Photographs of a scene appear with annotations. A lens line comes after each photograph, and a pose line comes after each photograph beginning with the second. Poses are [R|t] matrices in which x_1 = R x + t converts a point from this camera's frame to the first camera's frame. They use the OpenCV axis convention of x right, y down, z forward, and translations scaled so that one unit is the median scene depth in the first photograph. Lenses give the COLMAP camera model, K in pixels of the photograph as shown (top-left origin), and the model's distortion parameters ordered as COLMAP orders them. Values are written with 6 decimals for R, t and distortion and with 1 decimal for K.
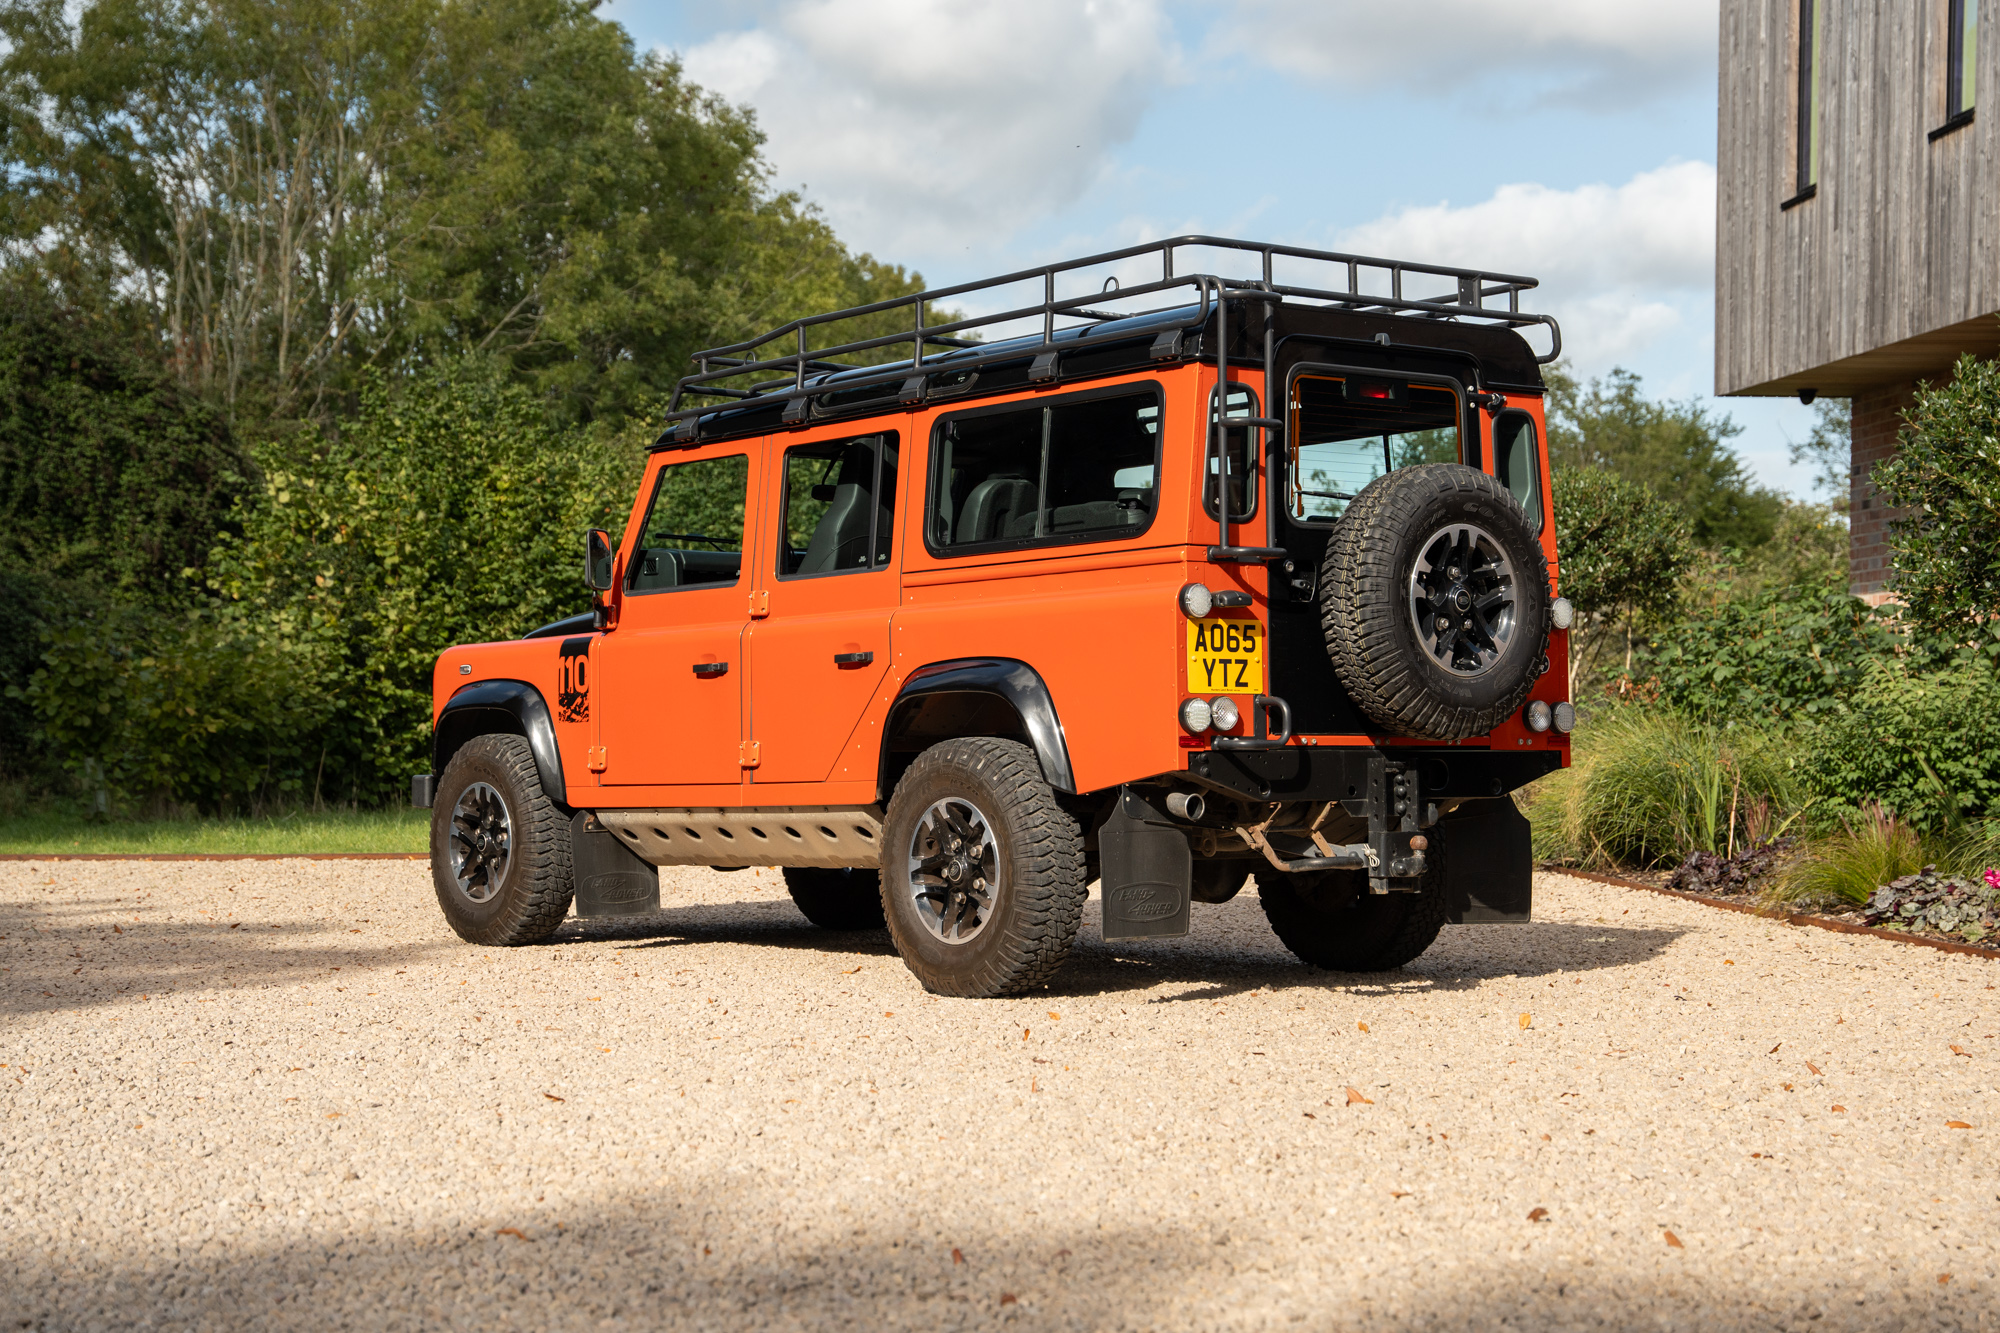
lens RADIAL K [[3085.8, 0, 920.4], [0, 3085.8, 715.1], [0, 0, 1]] dist [0.111624, 0.000000]
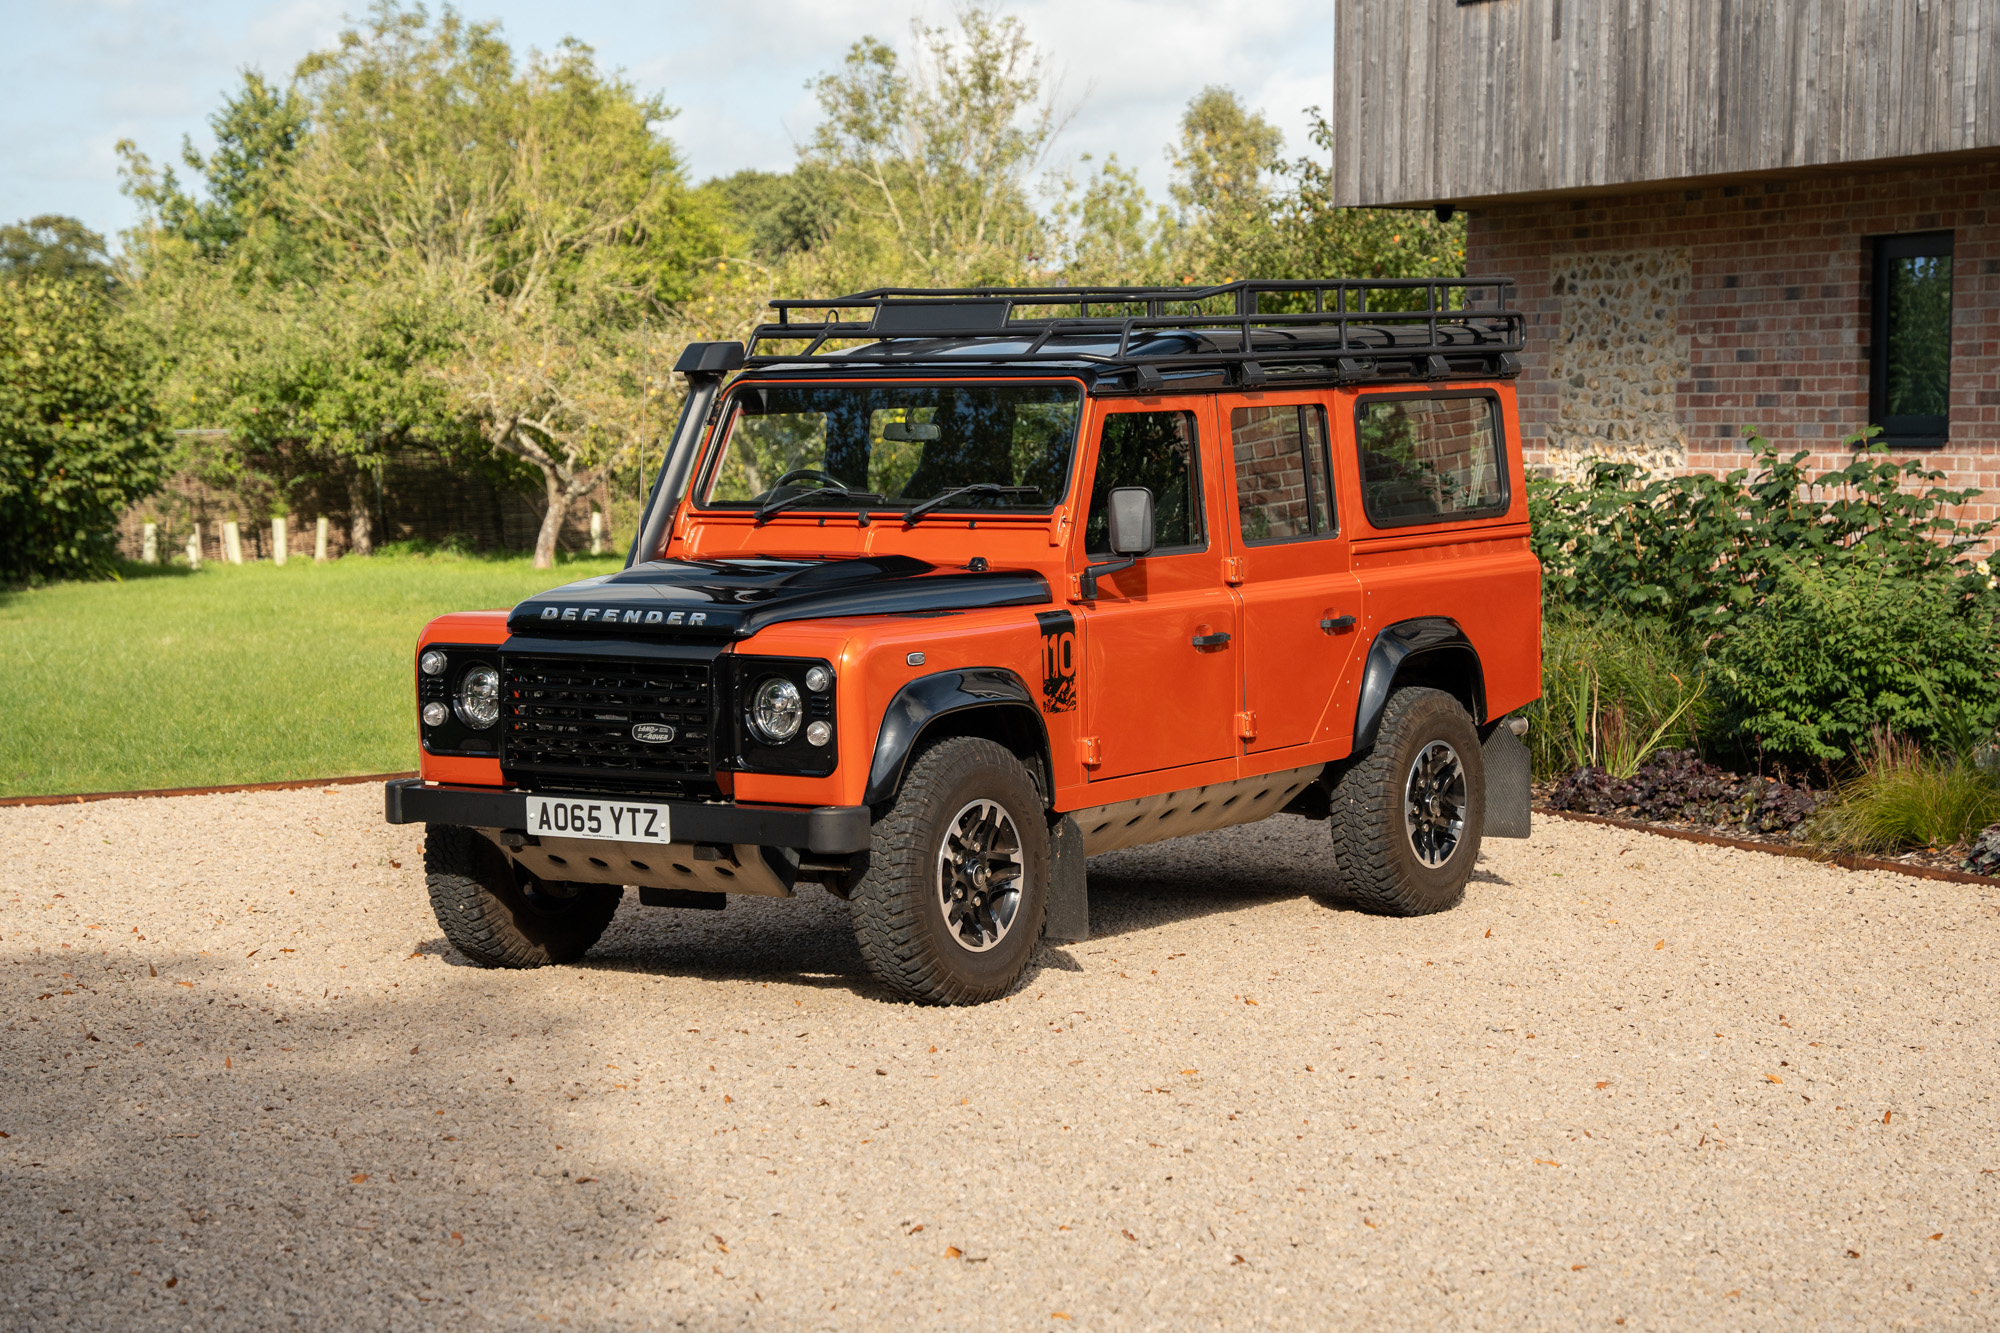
lens RADIAL K [[3965.8, 0, 992.2], [0, 3965.8, 664.3], [0, 0, 1]] dist [0.218508, 0.000000]
pose [[0.929067, -0.023763, 0.369148, -0.177439], [0.002866, 0.998367, 0.057056, -0.027742], [-0.369901, -0.051951, 0.927618, -0.002419]]
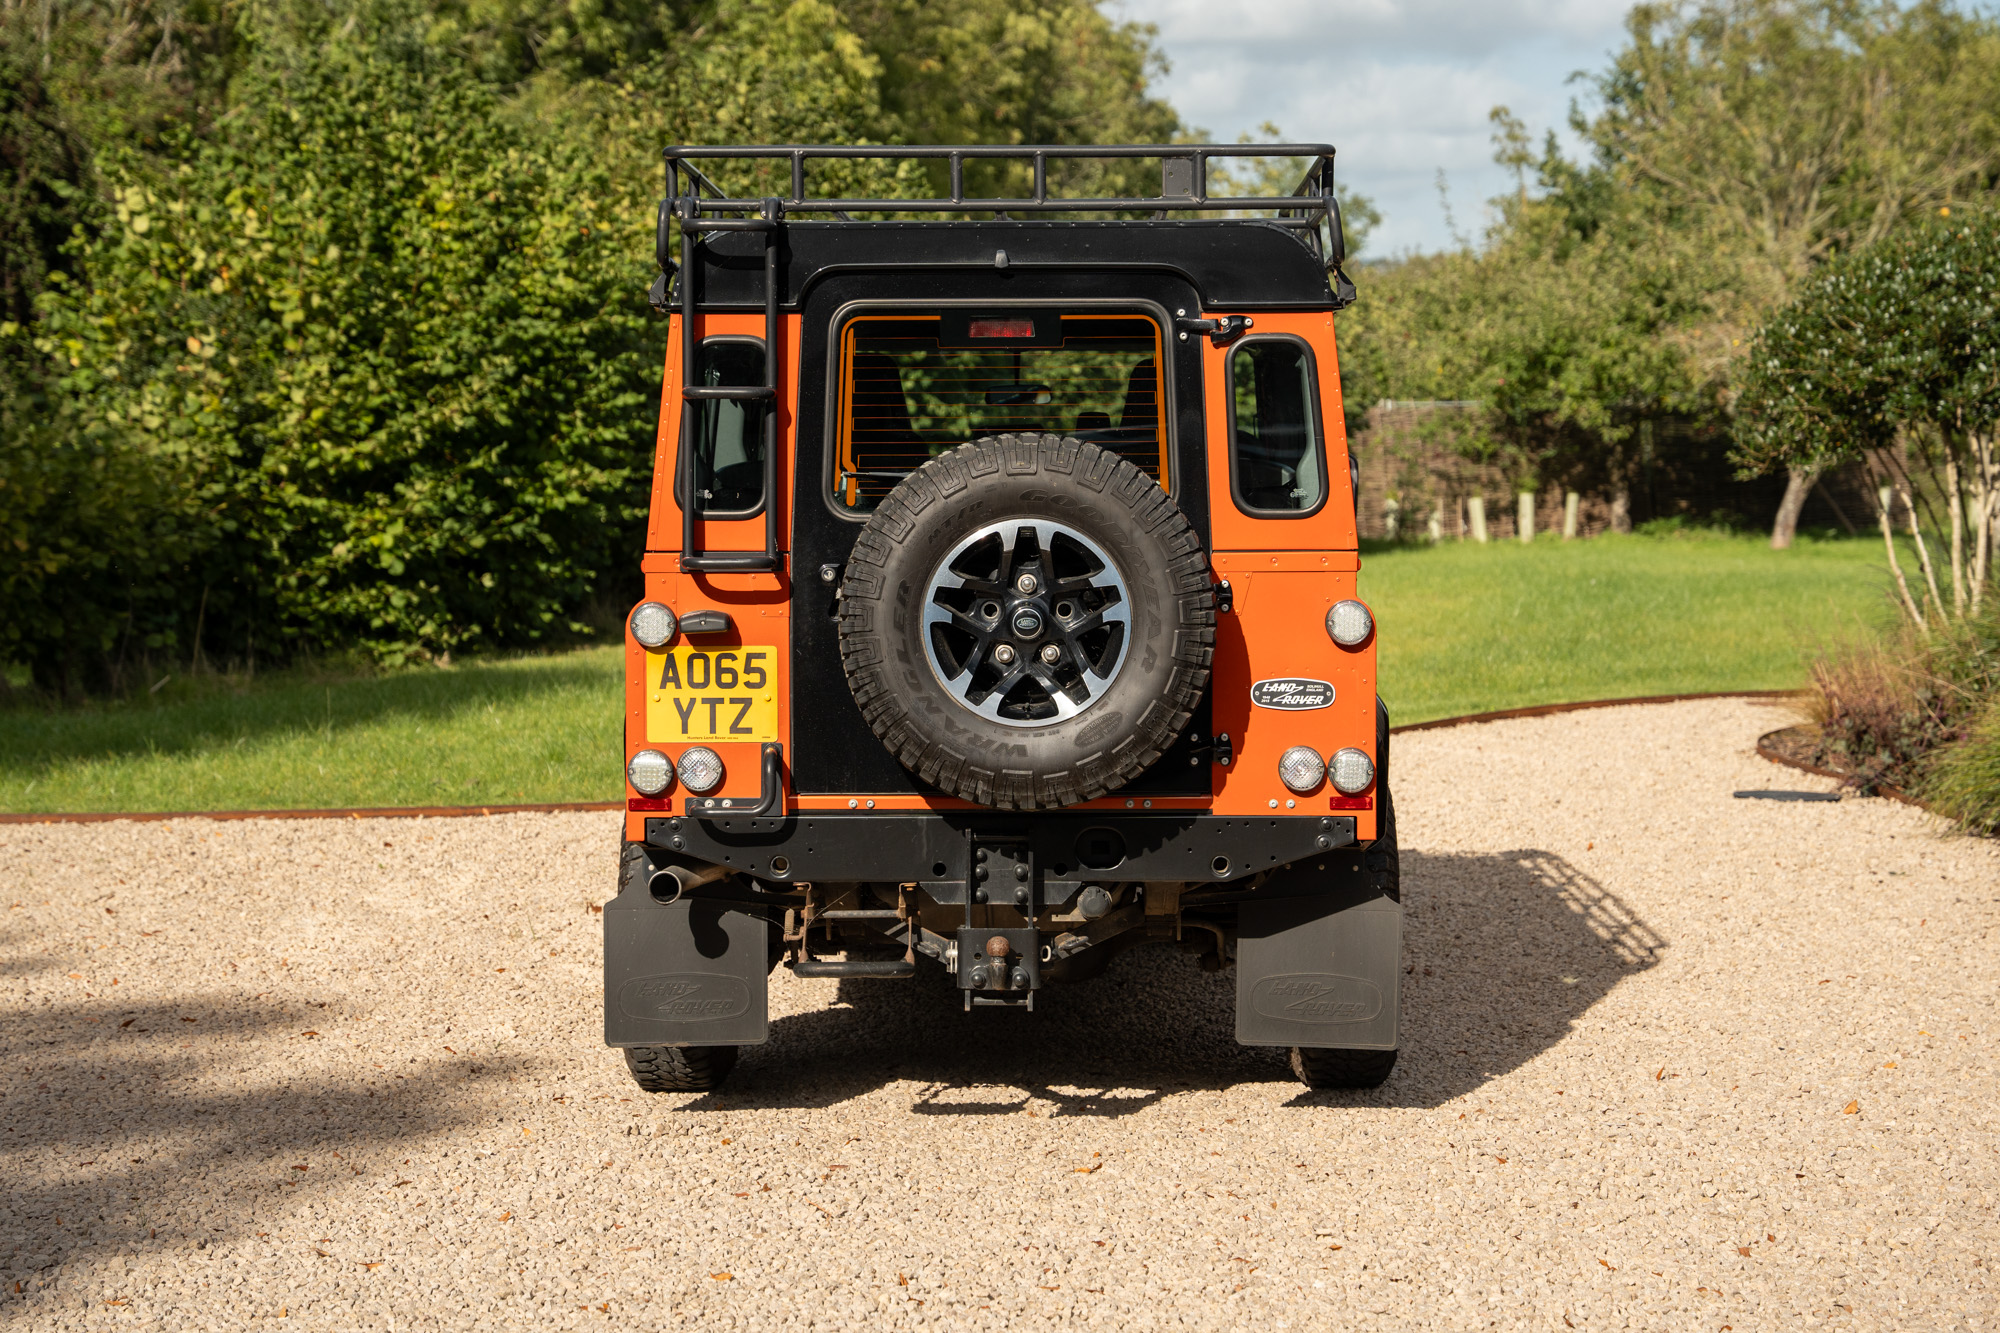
lens RADIAL K [[4014.5, 0, 934.9], [0, 4014.5, 682.5], [0, 0, 1]] dist [0.274780, 0.000000]
pose [[0.999984, -0.004048, -0.004051, -0.017859], [0.004308, 0.997777, 0.066500, -0.026978], [0.003772, -0.066516, 0.997778, 0.053680]]
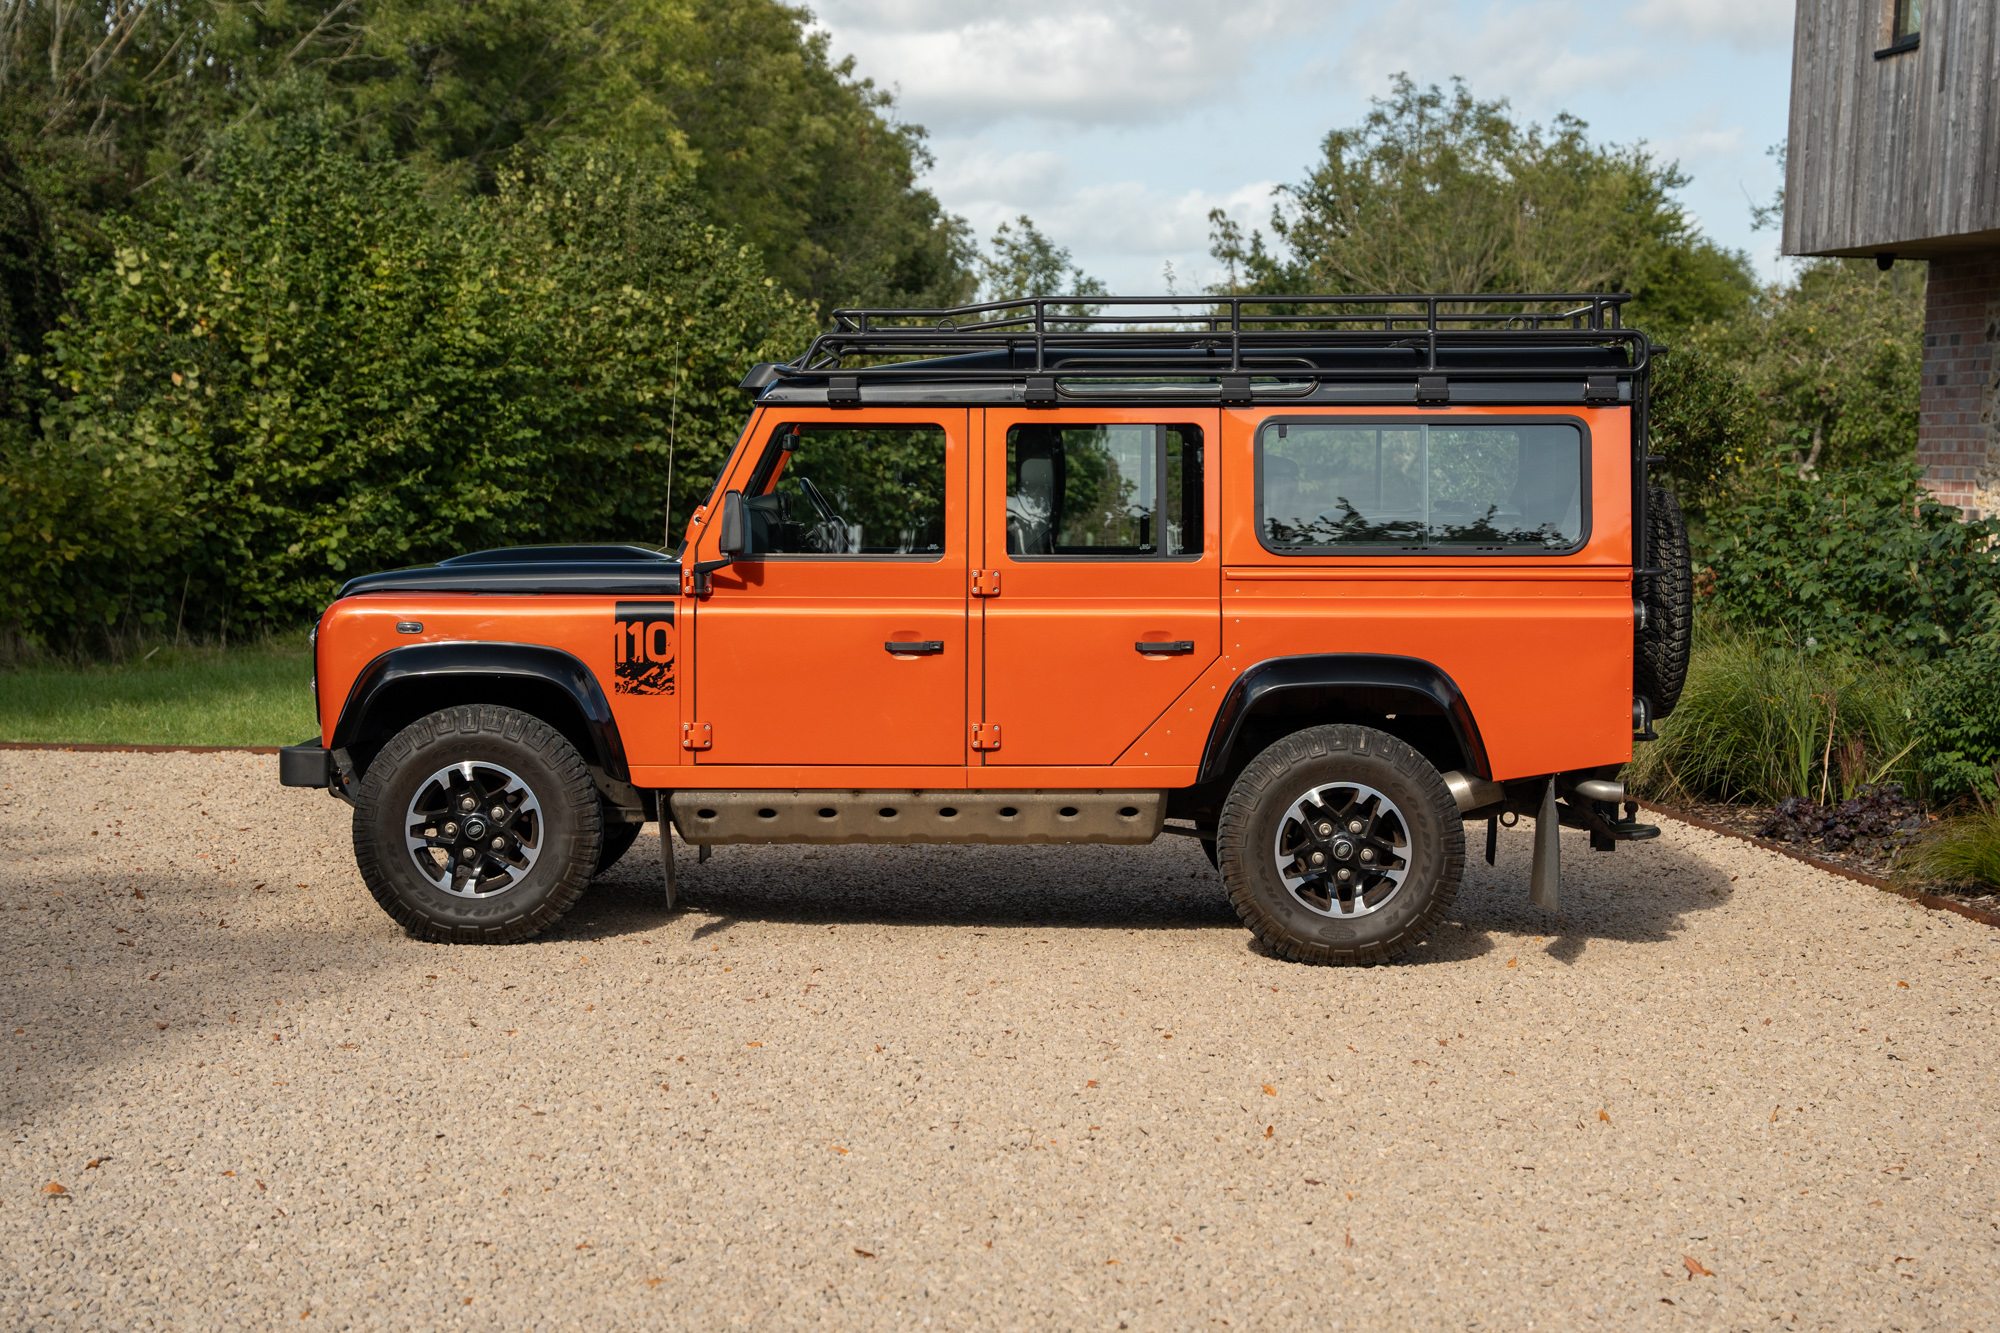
lens RADIAL K [[3484.7, 0, 932.7], [0, 3484.7, 677.2], [0, 0, 1]] dist [0.175531, 0.000000]
pose [[0.997992, 0.022538, 0.059198, -0.036358], [-0.026245, 0.997693, 0.062604, -0.026877], [-0.057650, -0.064032, 0.996281, -0.014891]]
